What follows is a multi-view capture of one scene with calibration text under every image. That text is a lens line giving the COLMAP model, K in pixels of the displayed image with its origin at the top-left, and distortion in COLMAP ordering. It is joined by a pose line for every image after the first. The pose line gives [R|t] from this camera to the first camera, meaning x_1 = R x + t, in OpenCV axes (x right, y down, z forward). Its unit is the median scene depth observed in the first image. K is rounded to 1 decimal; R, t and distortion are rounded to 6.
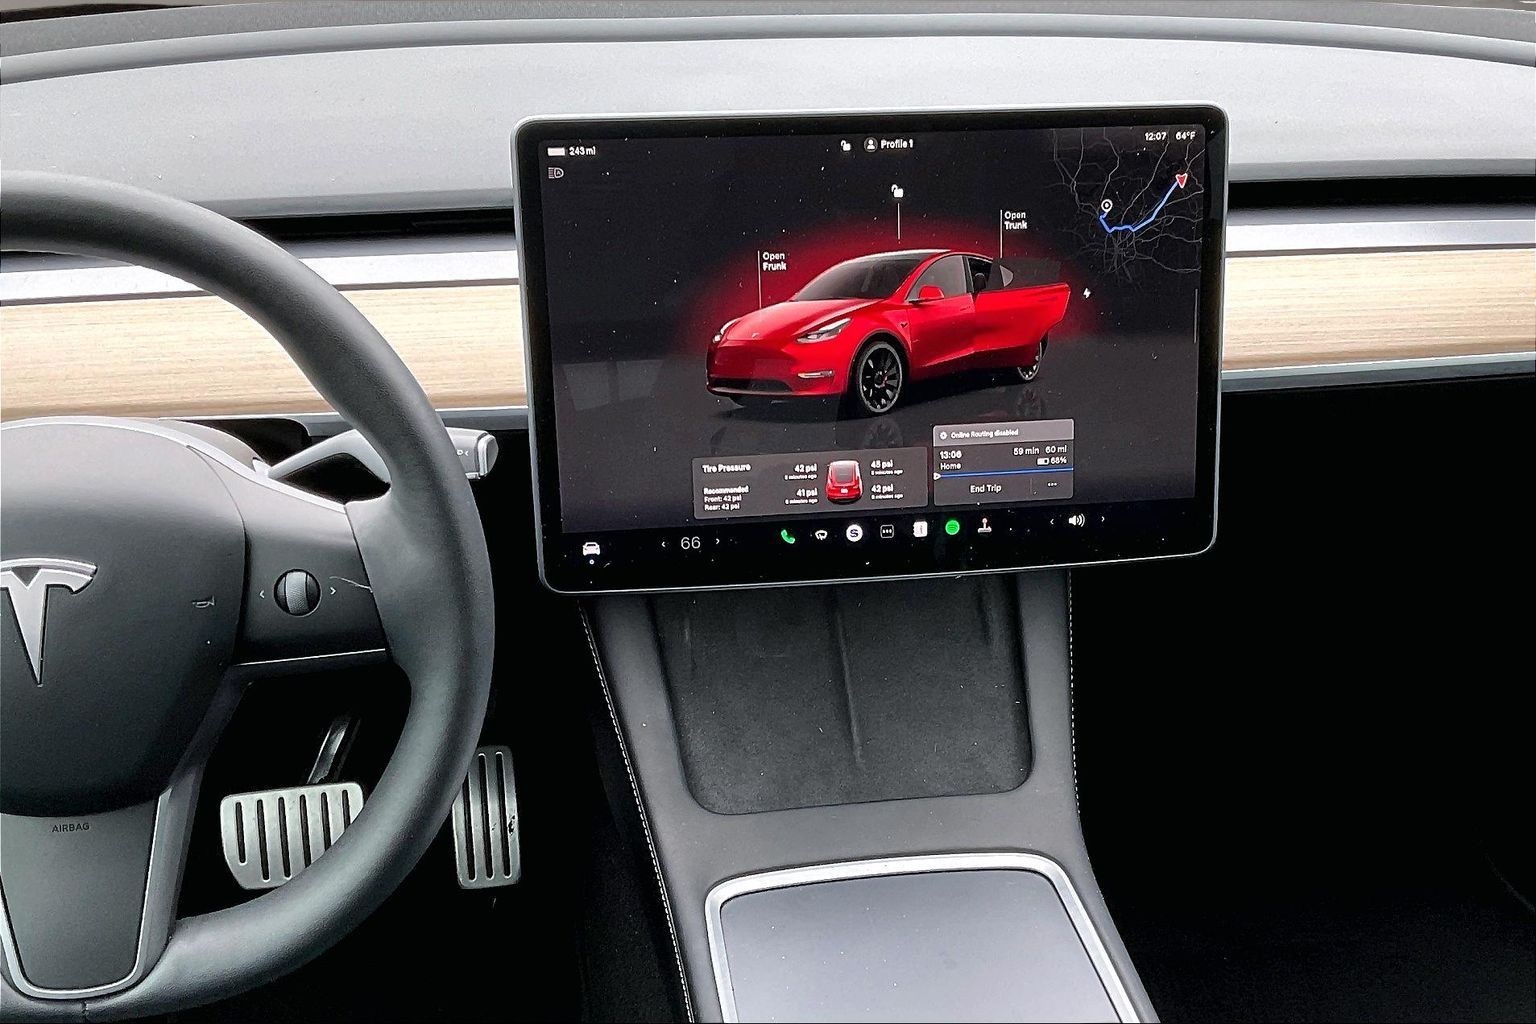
lens RADIAL K [[1887.3, 0, 840.9], [0, 1887.3, 593.4], [0, 0, 1]] dist [0.079701, 0.000000]
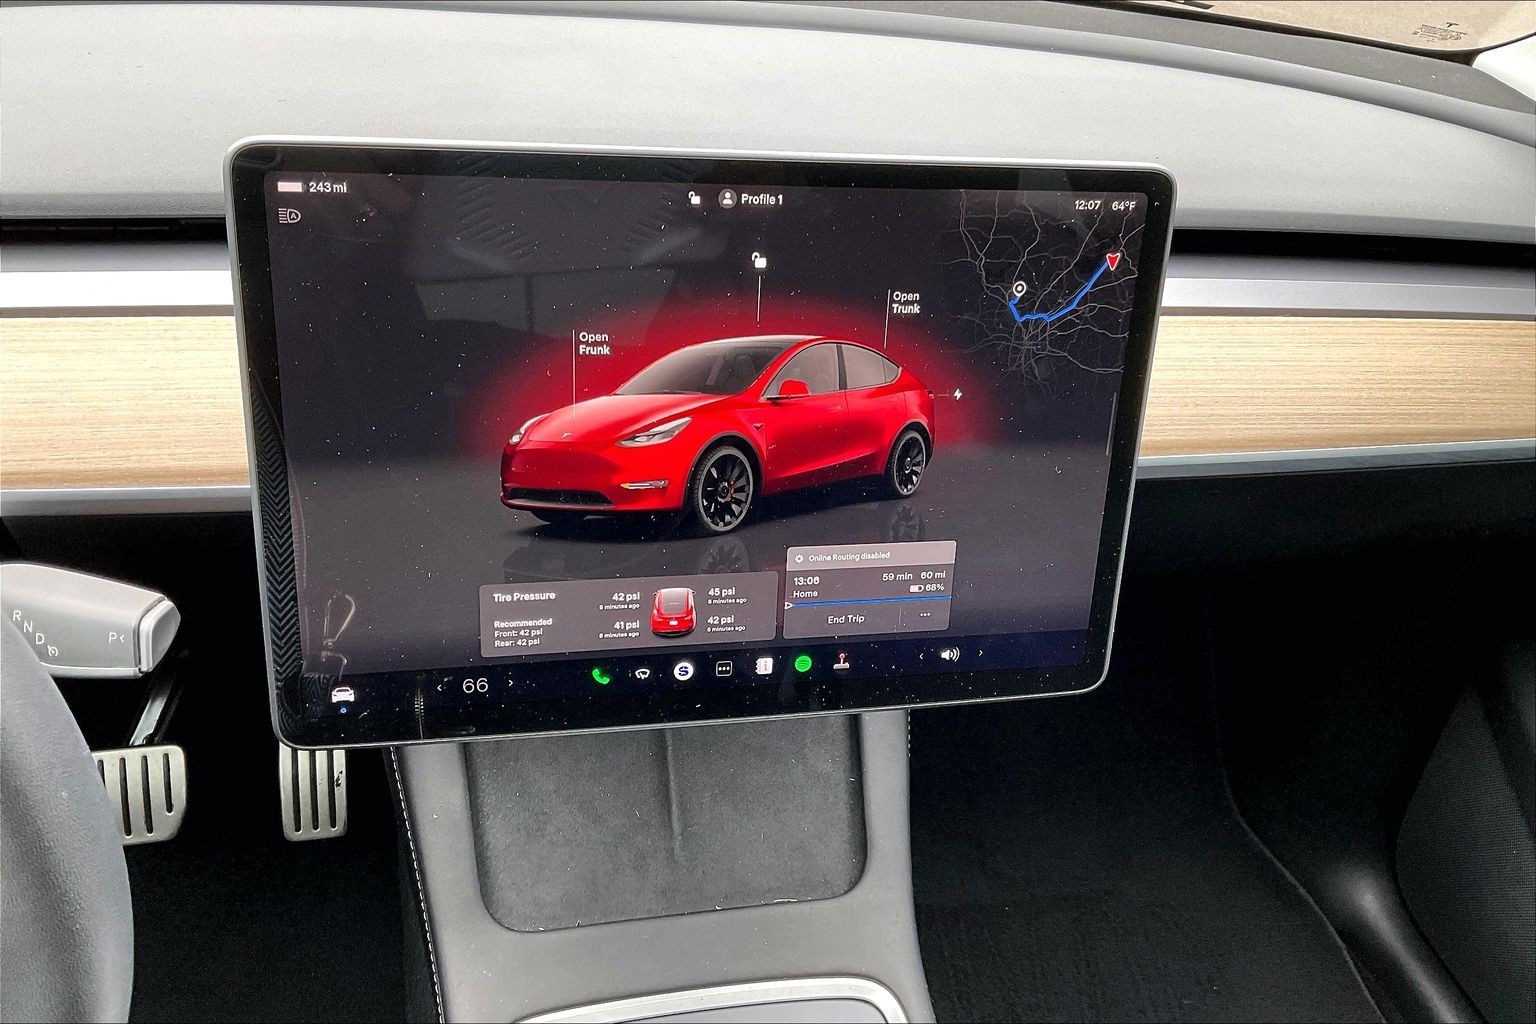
lens RADIAL K [[1277.2, 0, 774.1], [0, 1277.2, 503.6], [0, 0, 1]] dist [0.085339, -0.172968]
pose [[0.995867, 0.044249, 0.079312, -0.000991], [-0.051389, 0.994582, 0.090364, -0.156168], [-0.074884, -0.094067, 0.992746, 0.459072]]
